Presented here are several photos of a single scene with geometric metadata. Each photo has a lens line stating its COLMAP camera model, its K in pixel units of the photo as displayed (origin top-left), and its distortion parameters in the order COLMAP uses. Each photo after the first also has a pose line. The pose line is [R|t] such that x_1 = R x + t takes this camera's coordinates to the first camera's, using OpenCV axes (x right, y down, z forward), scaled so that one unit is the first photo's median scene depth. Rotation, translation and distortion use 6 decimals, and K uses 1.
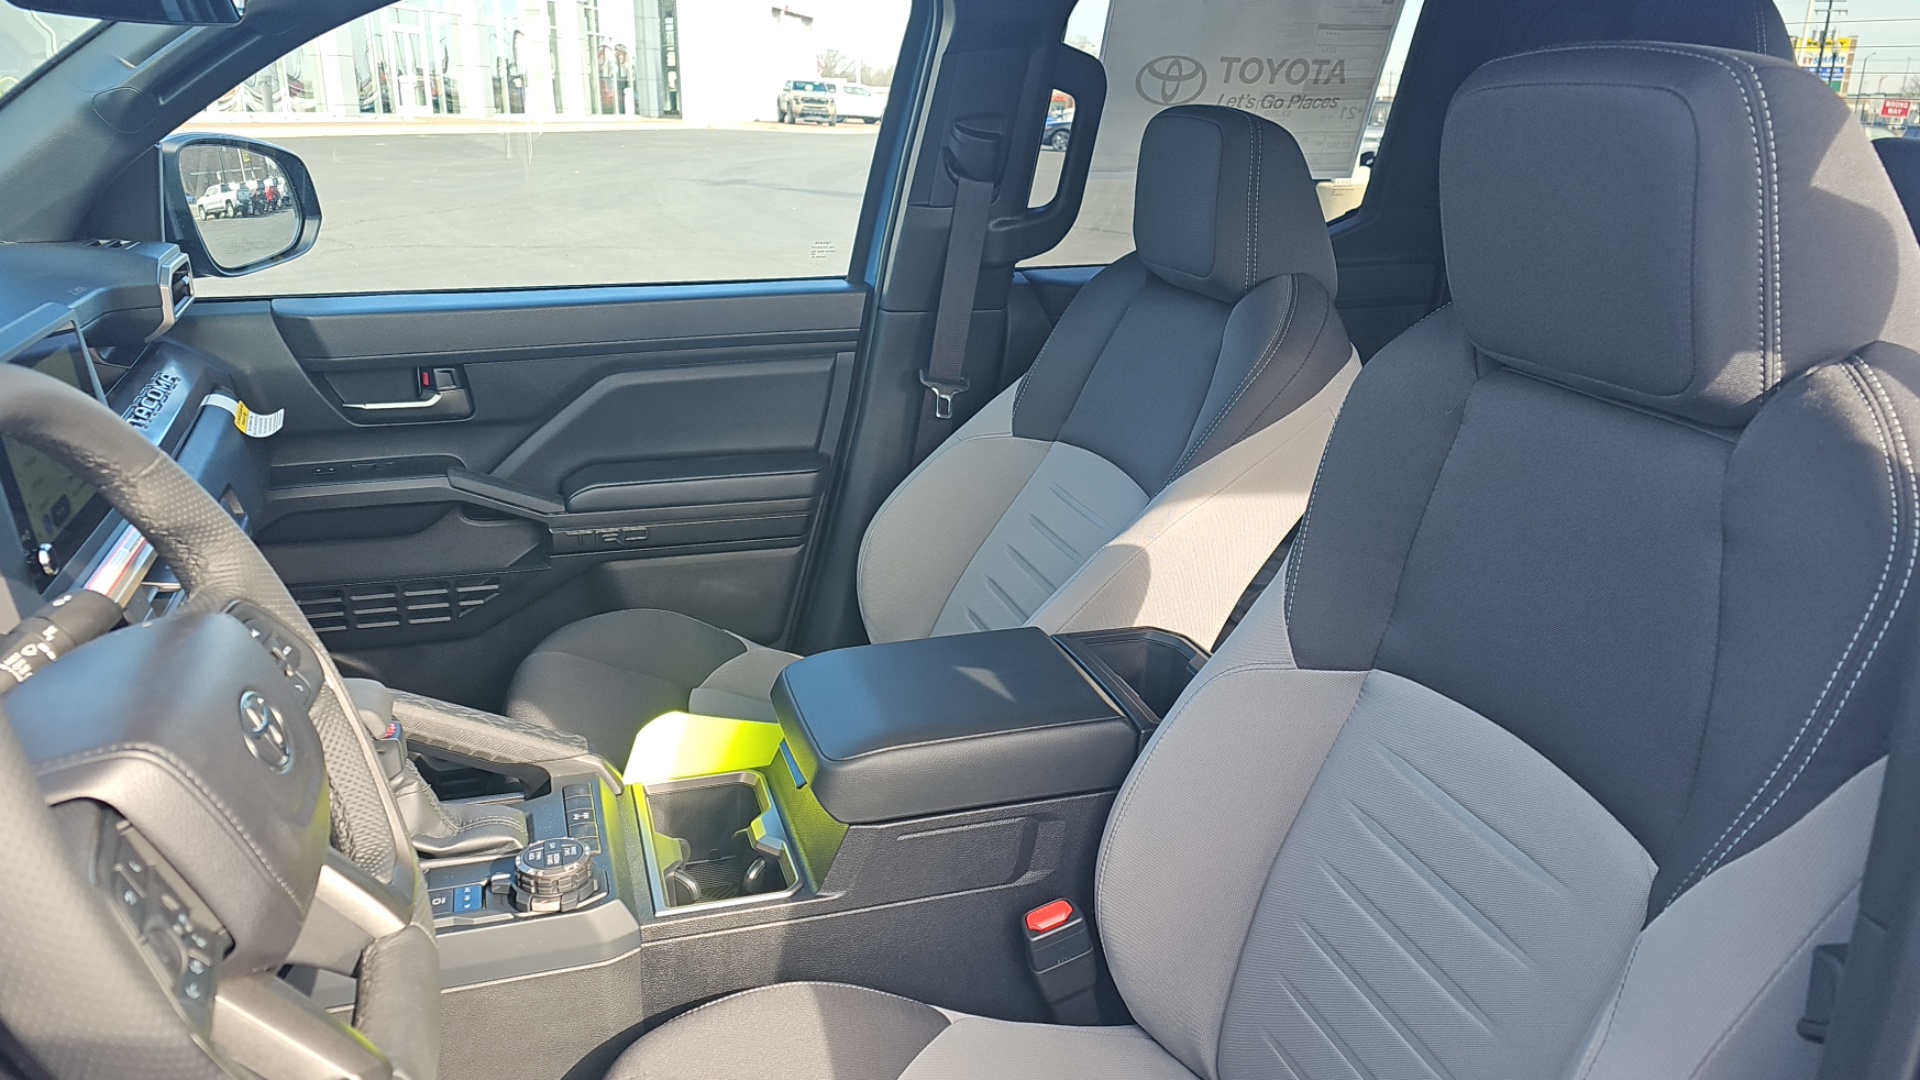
lens RADIAL K [[1365.2, 0, 978.5], [0, 1365.2, 574.7], [0, 0, 1]] dist [0.075054, -0.065737]
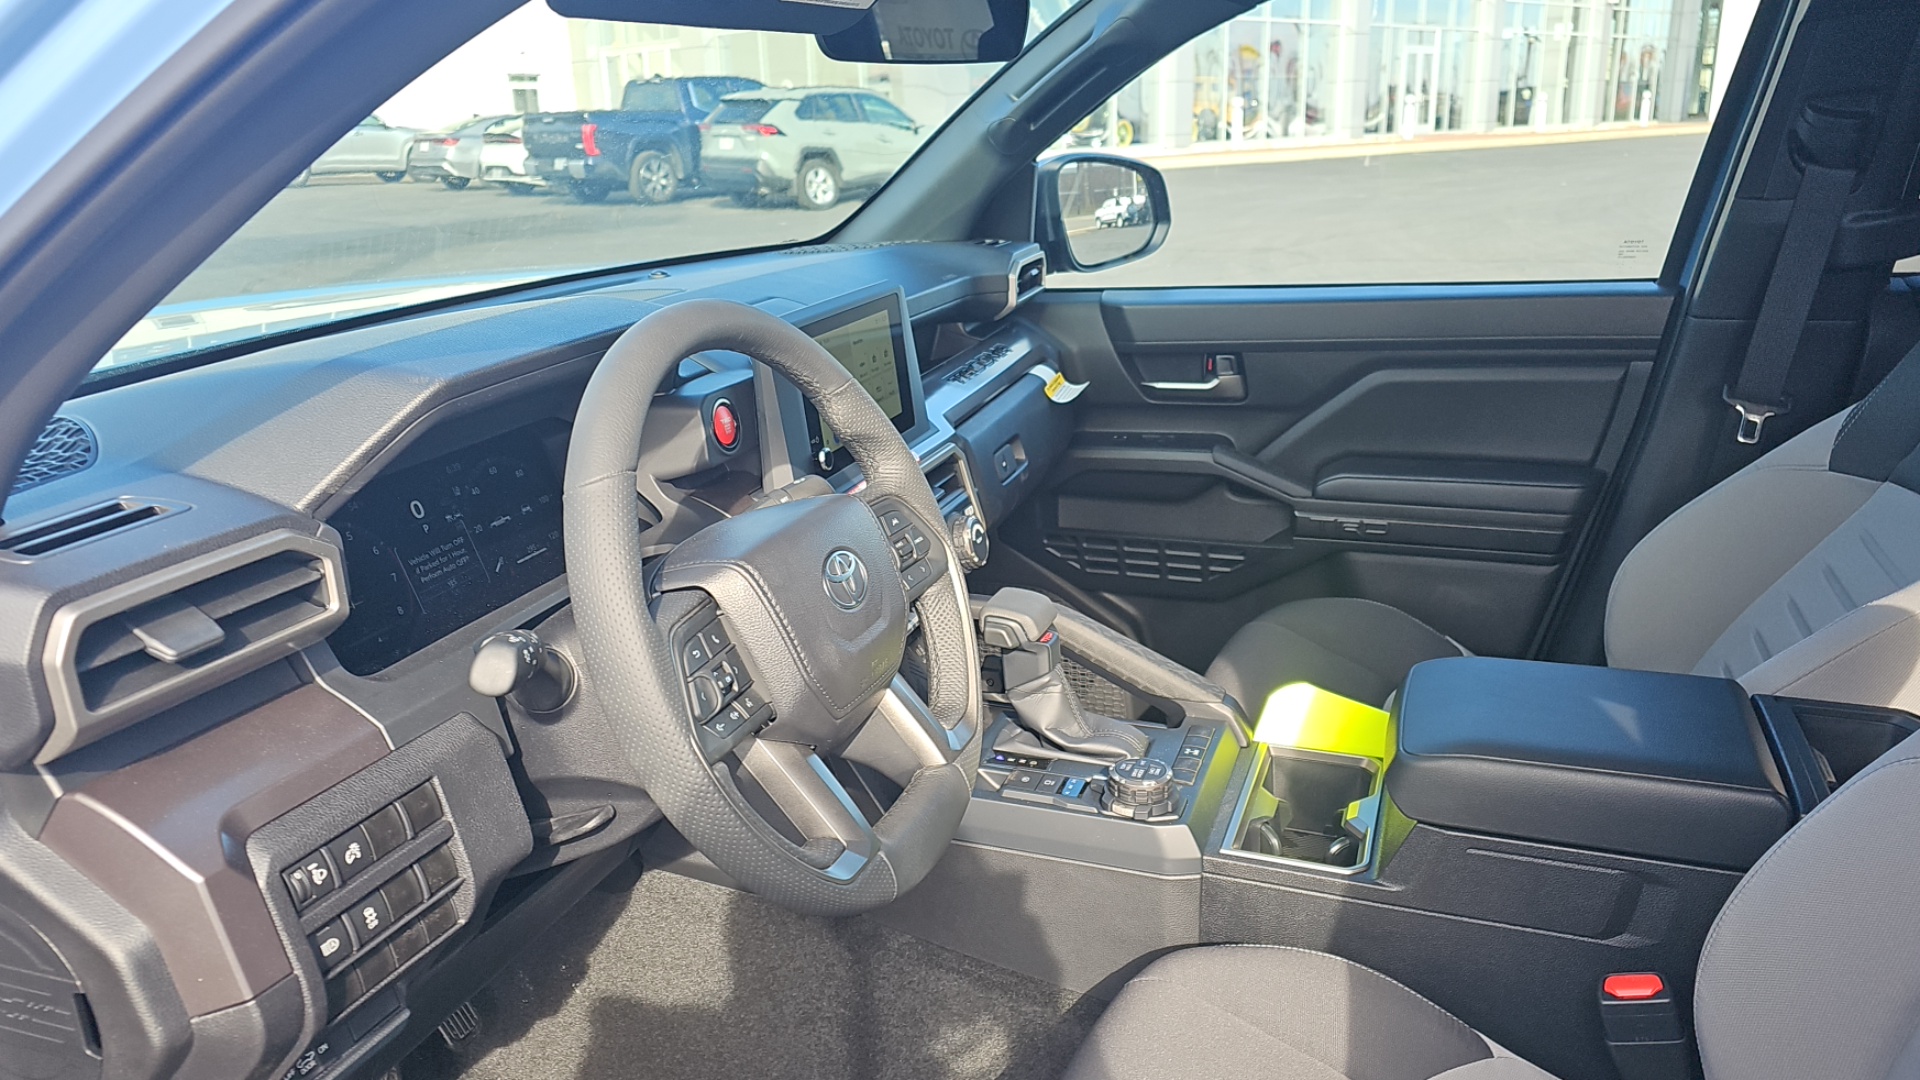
lens RADIAL K [[1365.2, 0, 949.7], [0, 1365.2, 584.3], [0, 0, 1]] dist [0.075054, -0.065737]
pose [[0.773676, 0.159567, -0.613159, 0.148667], [-0.162165, 0.985402, 0.051821, 0.011271], [0.612477, 0.059340, 0.788258, -0.000268]]
